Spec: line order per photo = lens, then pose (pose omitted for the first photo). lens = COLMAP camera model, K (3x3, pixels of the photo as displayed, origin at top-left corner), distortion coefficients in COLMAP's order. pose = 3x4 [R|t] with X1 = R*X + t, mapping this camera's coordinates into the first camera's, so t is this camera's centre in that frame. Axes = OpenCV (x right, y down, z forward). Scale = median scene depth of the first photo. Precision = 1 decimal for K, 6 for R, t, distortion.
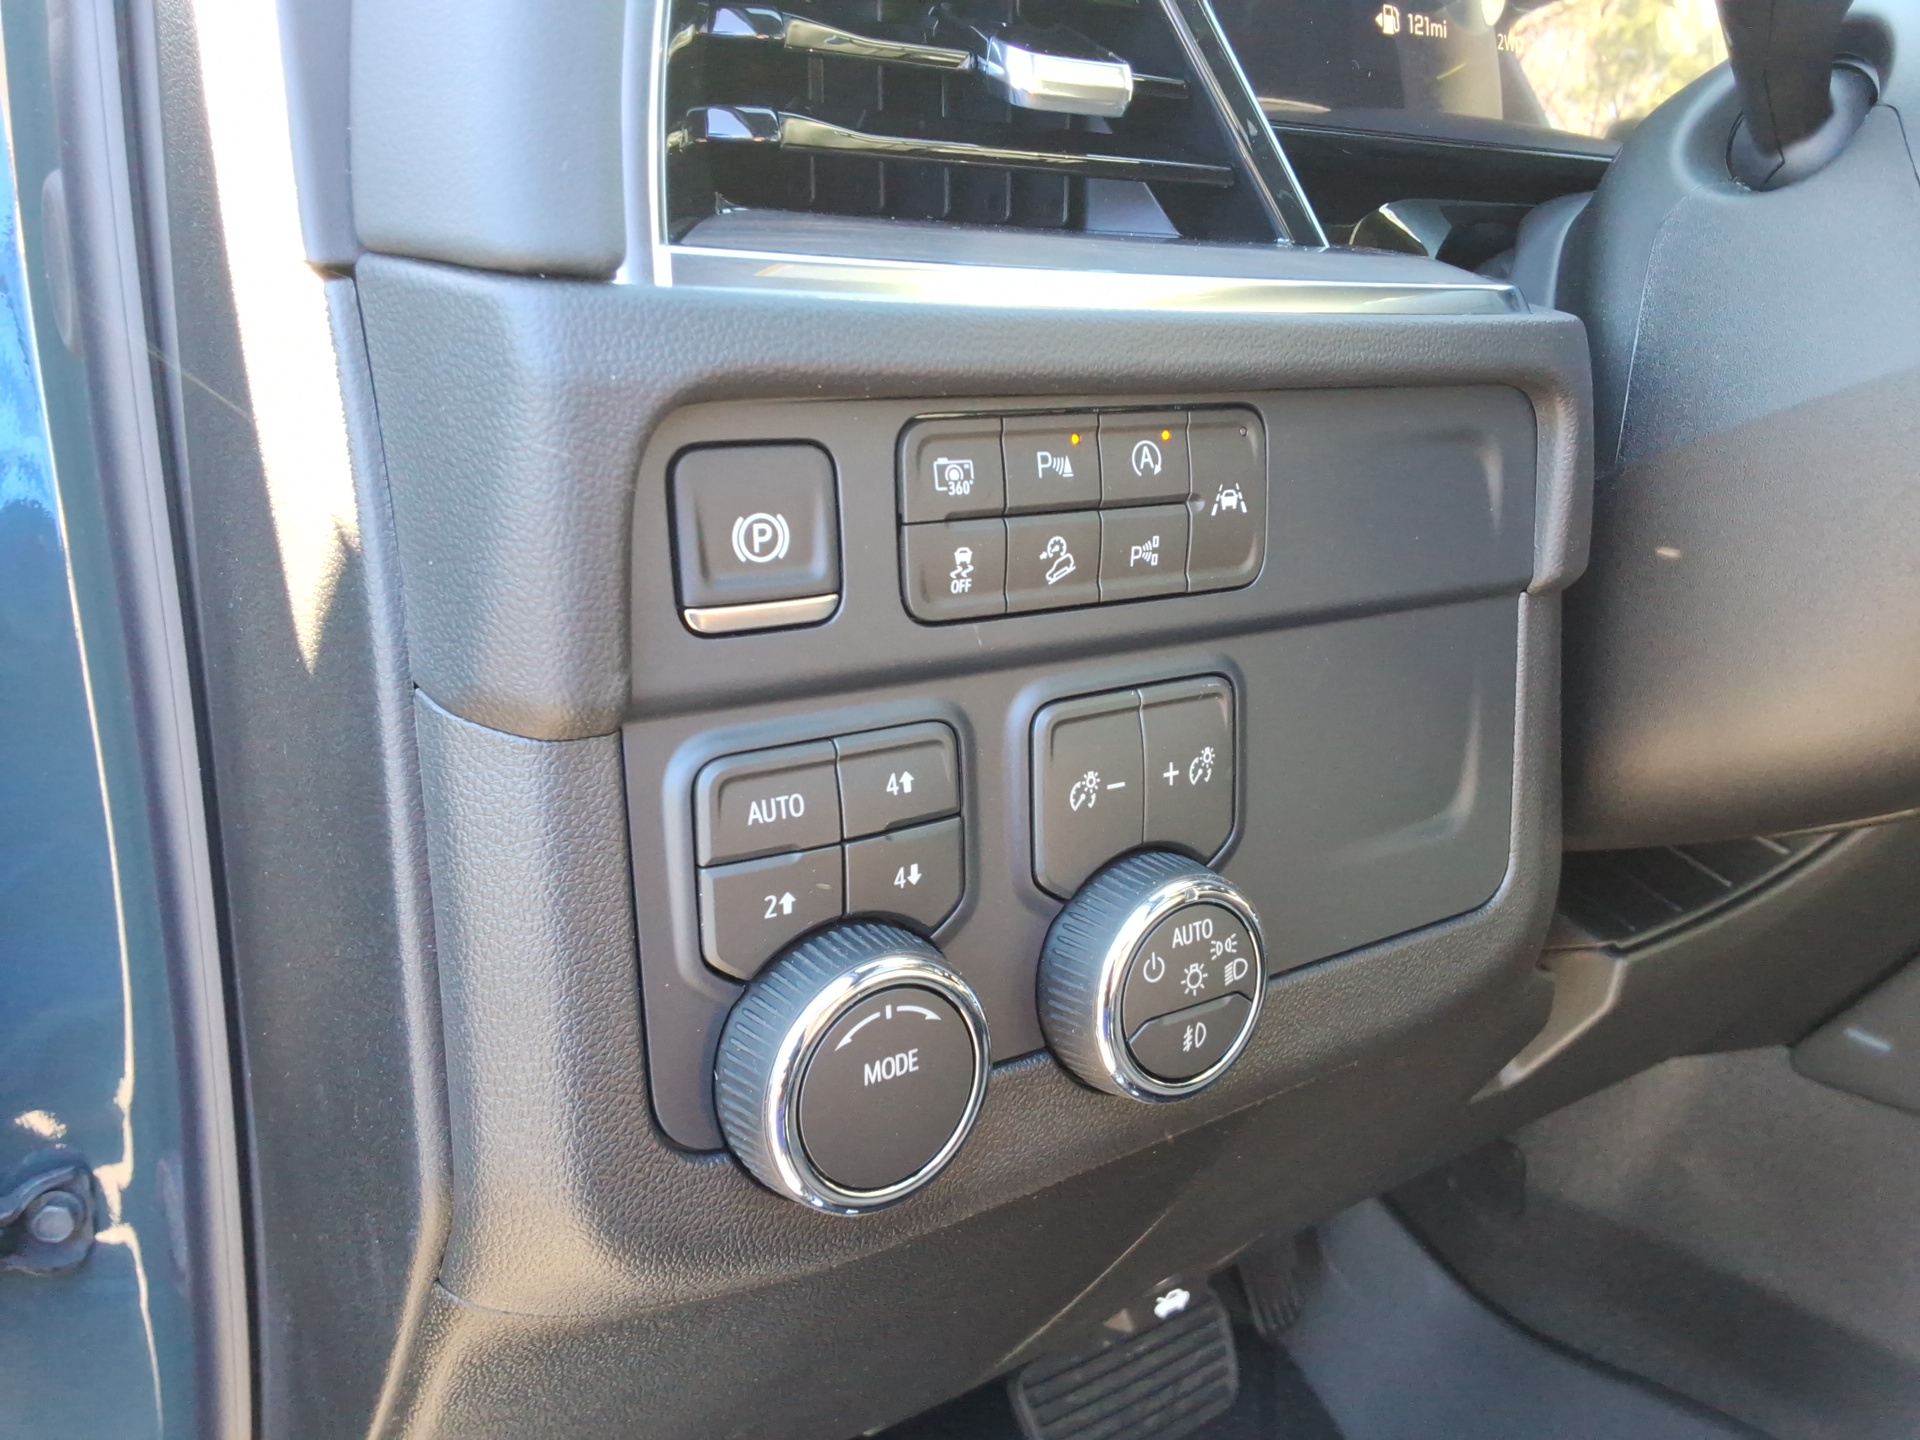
lens RADIAL K [[1542.7, 0, 974.8], [0, 1542.7, 702.1], [0, 0, 1]] dist [0.110681, -0.176048]
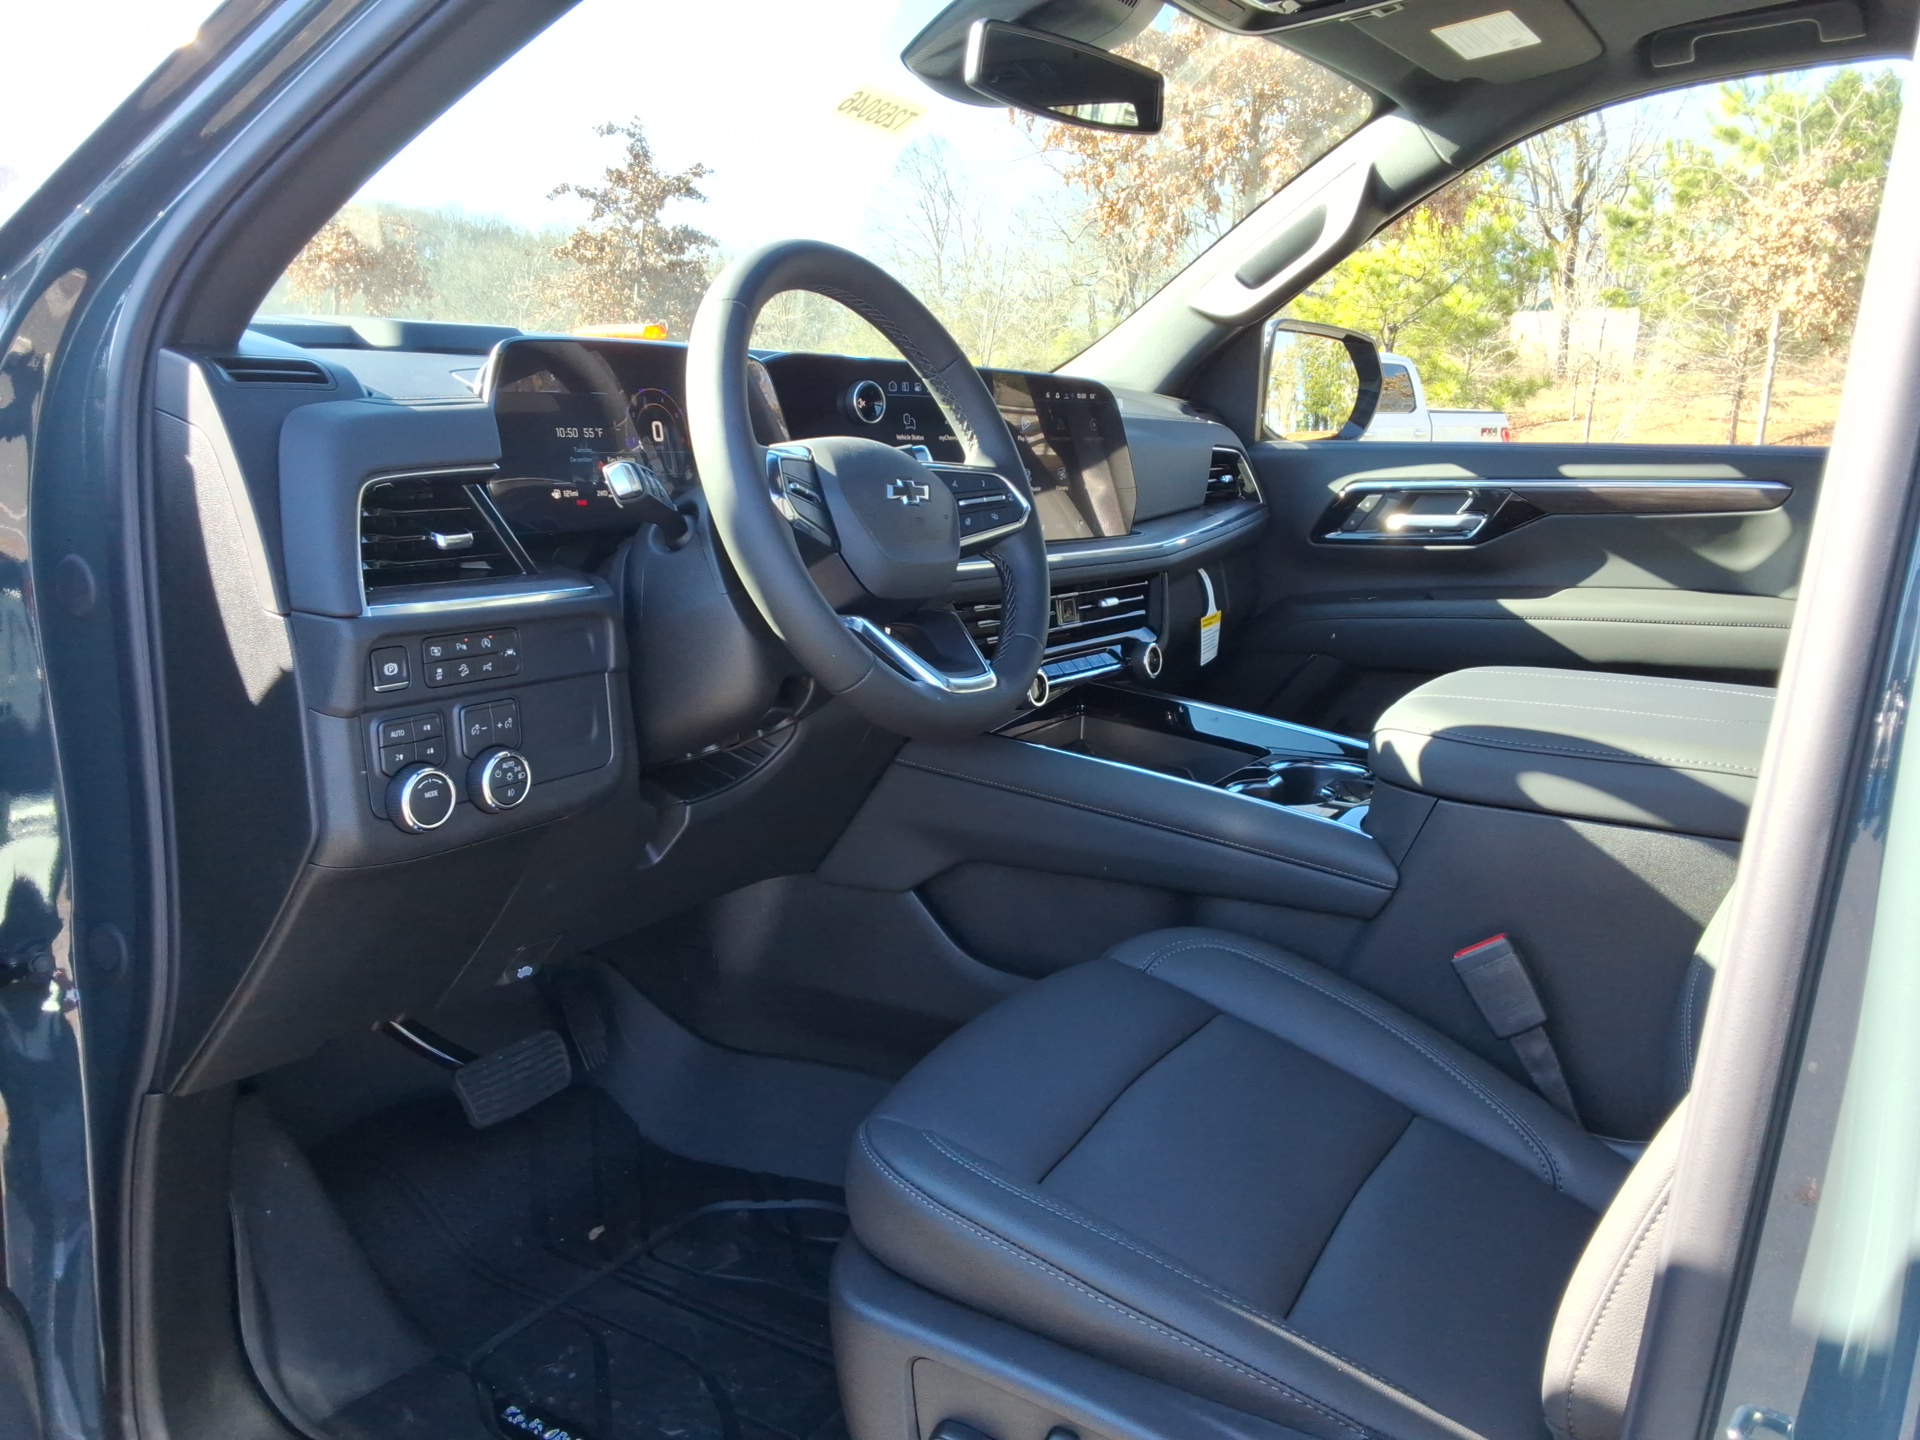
lens RADIAL K [[1512.8, 0, 967.6], [0, 1512.8, 693.9], [0, 0, 1]] dist [0.143813, -0.202364]
pose [[0.918852, -0.065980, 0.389047, -0.275419], [0.091635, 0.994648, -0.047739, 0.257538], [-0.383814, 0.079515, 0.919980, -2.917182]]
